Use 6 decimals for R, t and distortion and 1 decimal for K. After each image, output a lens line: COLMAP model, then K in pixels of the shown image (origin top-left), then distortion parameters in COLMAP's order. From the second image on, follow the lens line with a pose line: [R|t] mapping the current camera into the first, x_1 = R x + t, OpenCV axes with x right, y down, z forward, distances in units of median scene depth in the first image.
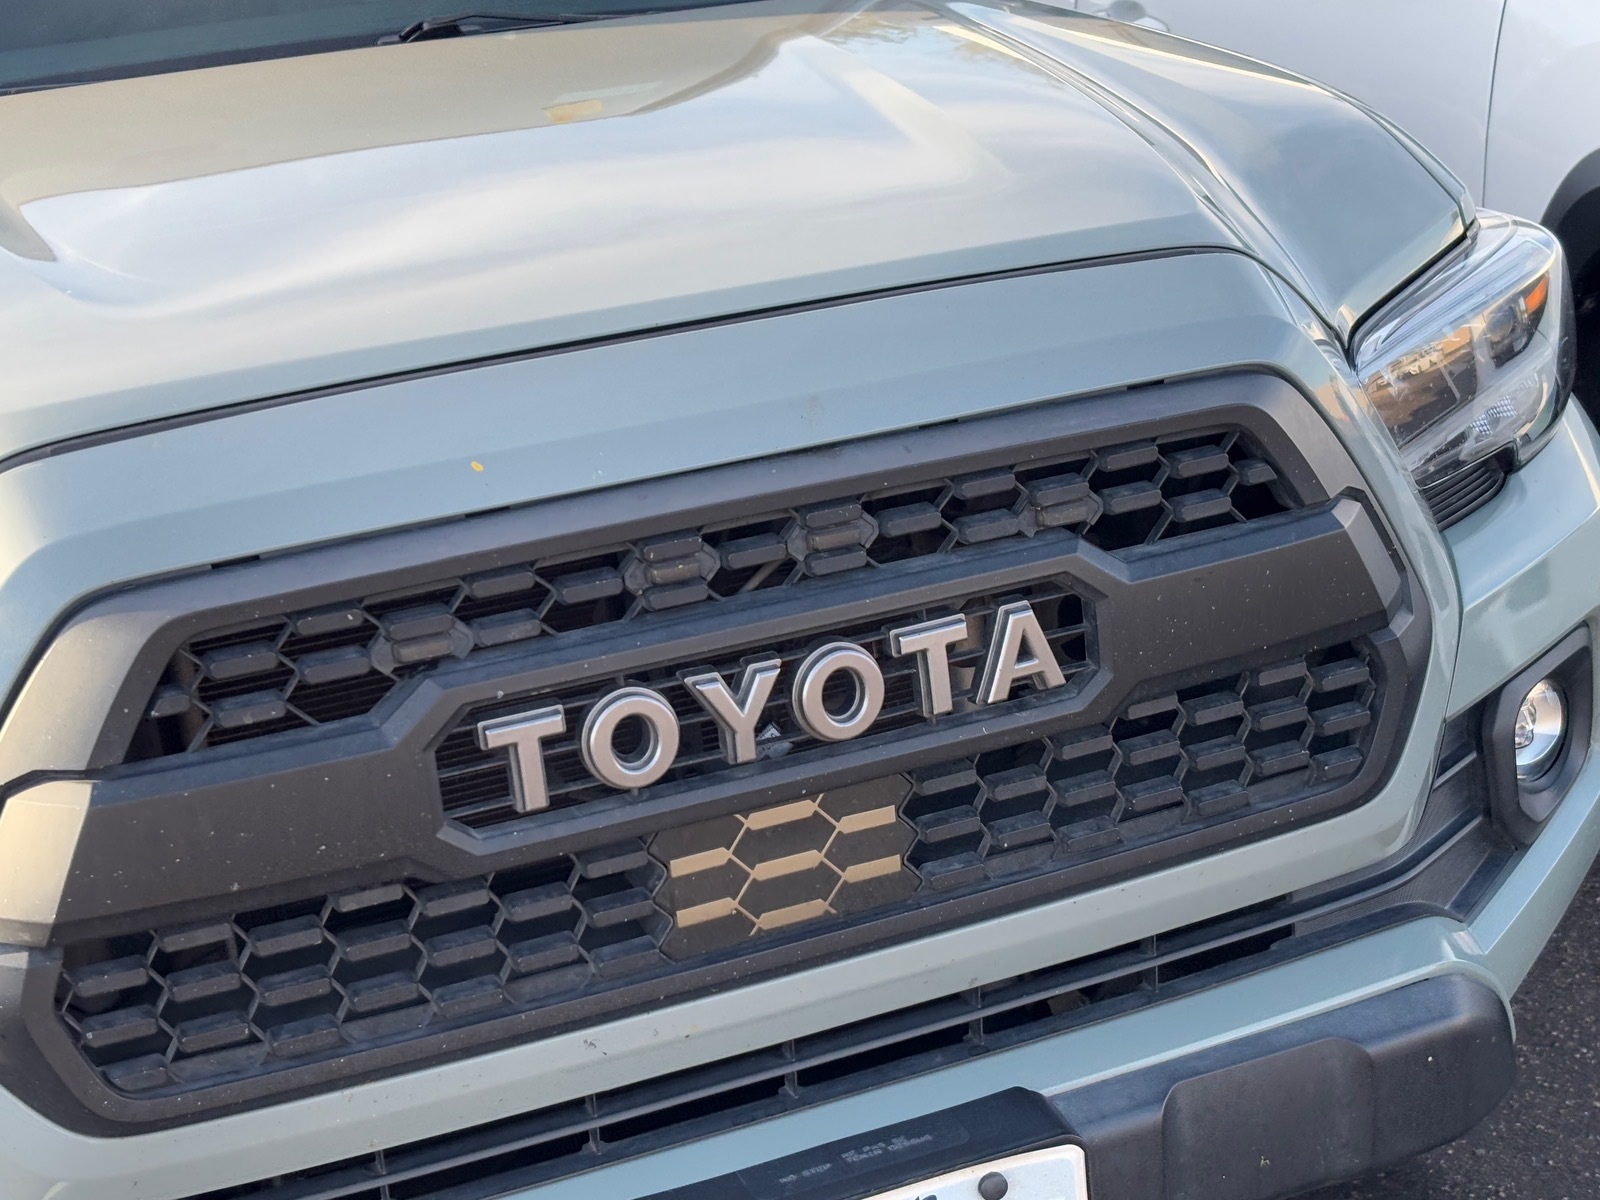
lens RADIAL K [[2507.8, 0, 797.2], [0, 2507.8, 606.1], [0, 0, 1]] dist [0.219967, 0.000000]
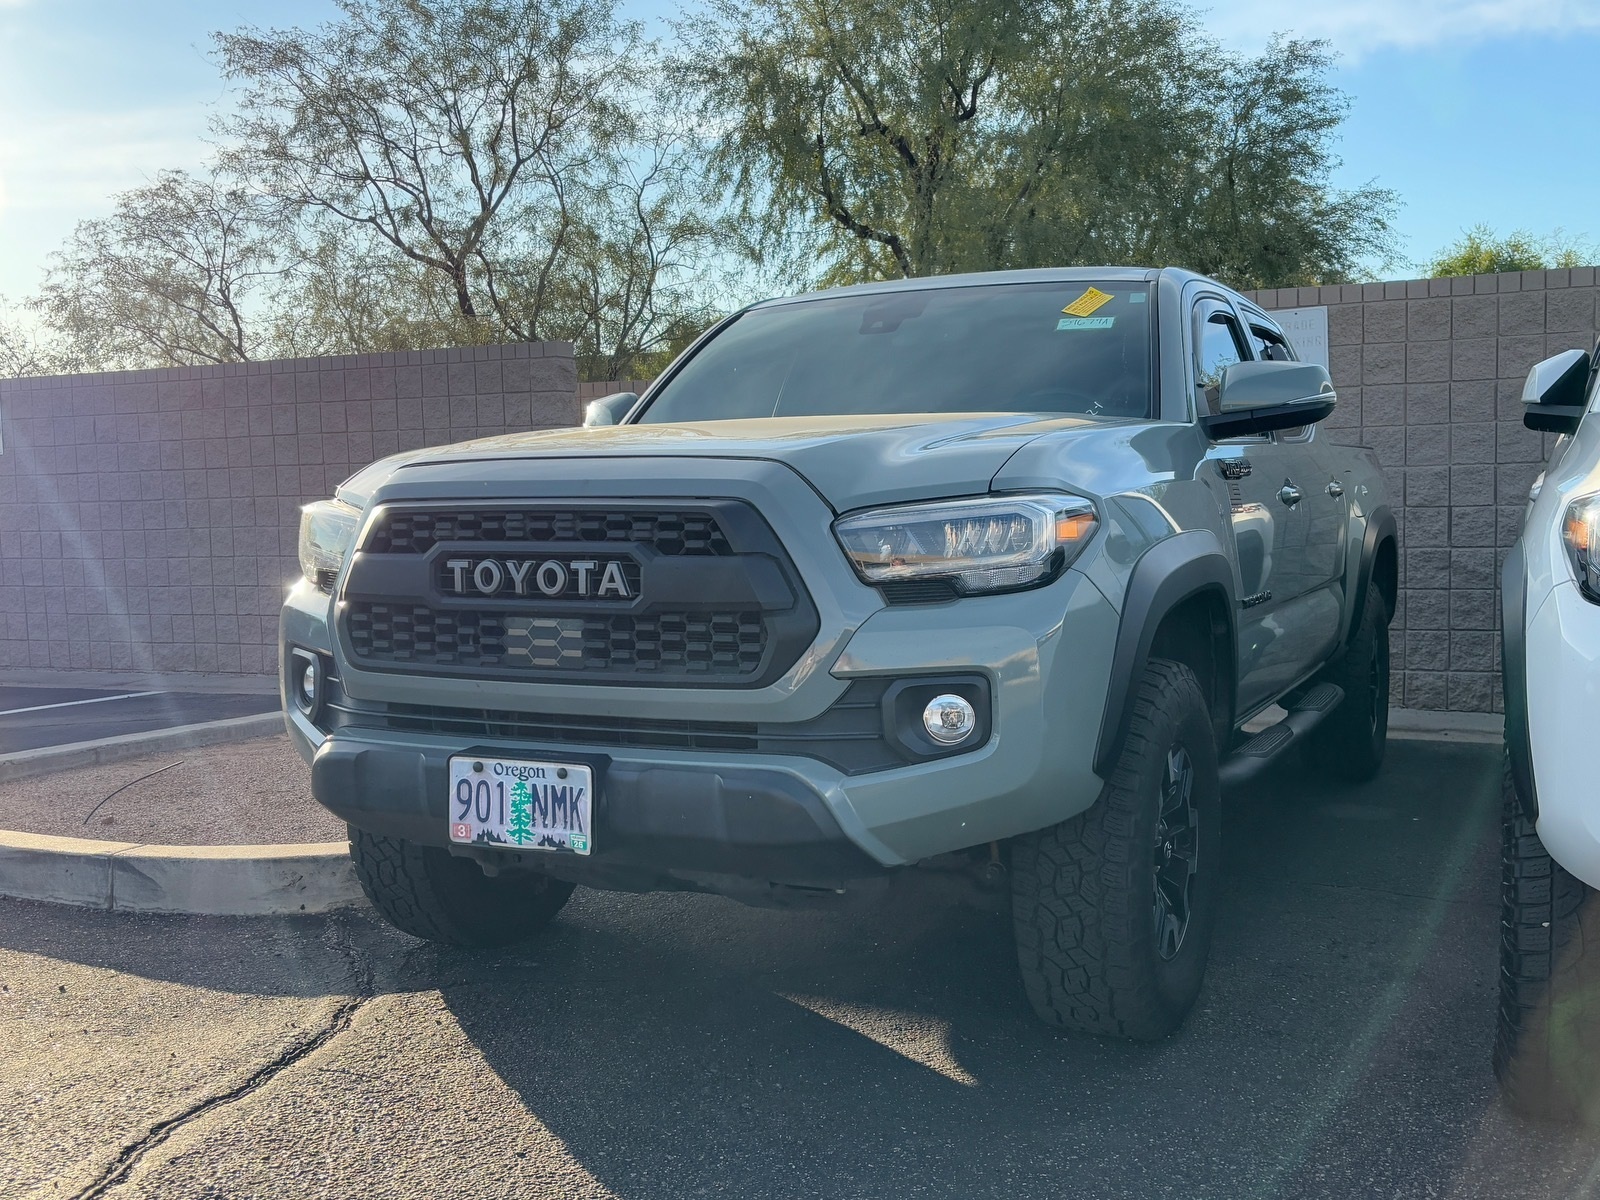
lens RADIAL K [[1572.4, 0, 800.0], [0, 1572.4, 589.5], [0, 0, 1]] dist [0.097359, 0.000000]
pose [[0.666446, 0.133839, -0.733442, 1.493763], [-0.274628, 0.958652, -0.074606, 0.101533], [0.693131, 0.251144, 0.675645, -0.001330]]
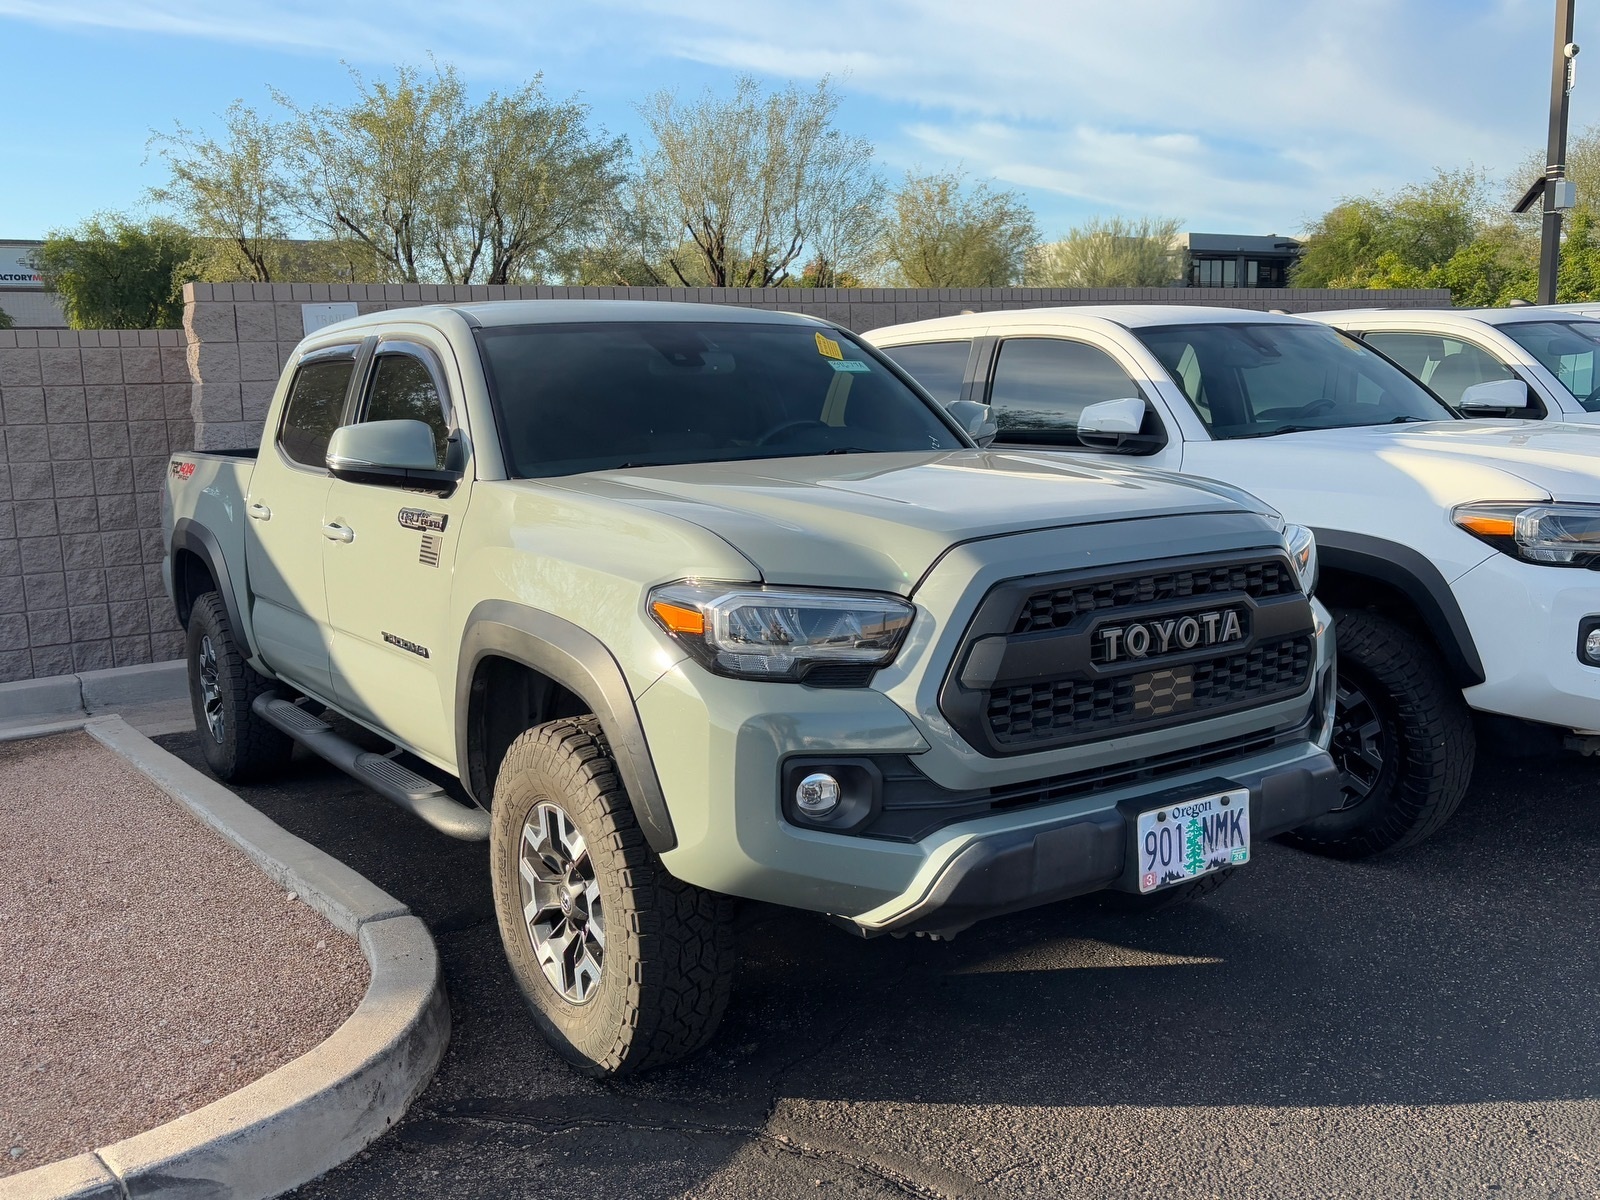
lens RADIAL K [[1451.6, 0, 801.1], [0, 1451.6, 601.0], [0, 0, 1]] dist [0.078266, 0.000000]
pose [[0.976938, 0.041753, 0.209400, -0.829602], [-0.004740, 0.984694, -0.174227, 0.312450], [-0.213470, 0.169216, 0.962183, -0.648870]]
